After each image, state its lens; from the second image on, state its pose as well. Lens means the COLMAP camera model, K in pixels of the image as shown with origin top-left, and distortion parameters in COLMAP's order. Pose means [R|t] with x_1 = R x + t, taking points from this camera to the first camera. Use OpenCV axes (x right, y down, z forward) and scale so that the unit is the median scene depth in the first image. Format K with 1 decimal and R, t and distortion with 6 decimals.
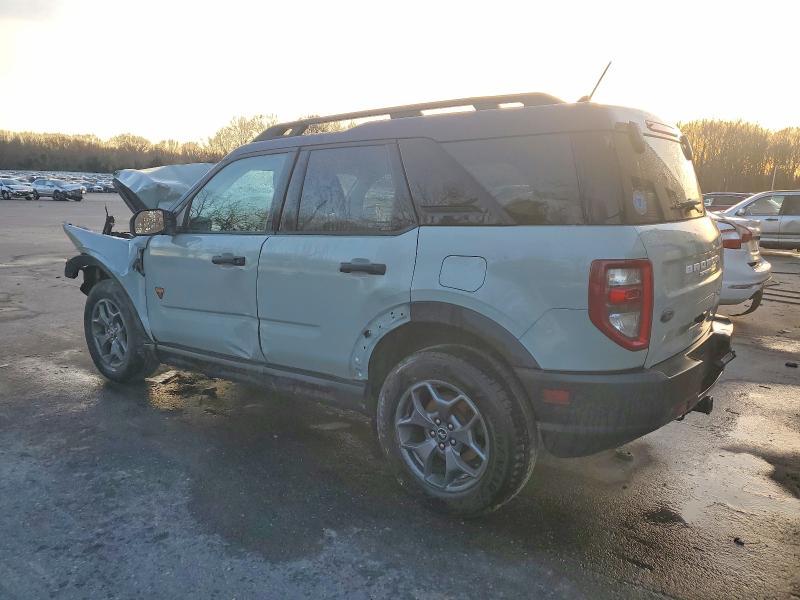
lens RADIAL K [[632.3, 0, 400.0], [0, 632.3, 300.0], [0, 0, 1]] dist [0.007893, 0.008459]
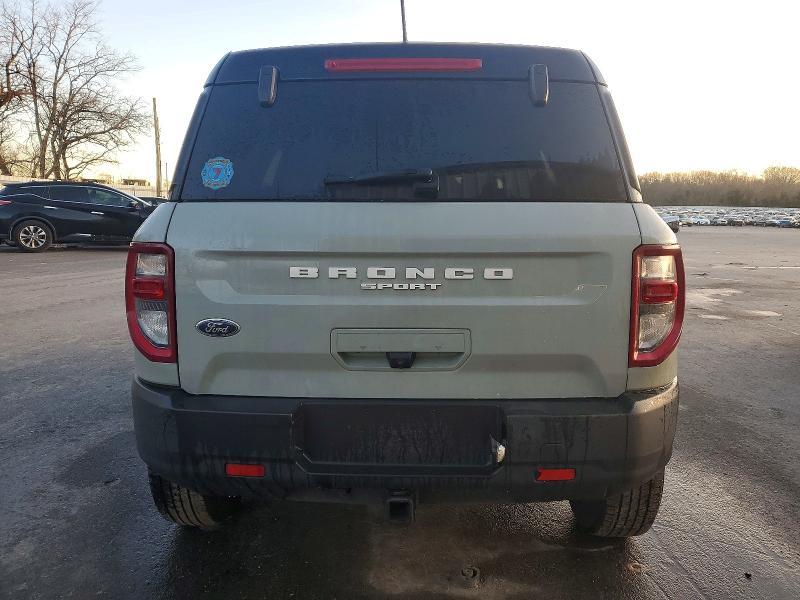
lens RADIAL K [[632.3, 0, 400.0], [0, 632.3, 300.0], [0, 0, 1]] dist [0.007893, 0.008459]
pose [[0.567862, 0.092930, -0.817861, 0.926011], [-0.138041, 0.990286, 0.016676, -0.037097], [0.811466, 0.103429, 0.575174, 0.631601]]
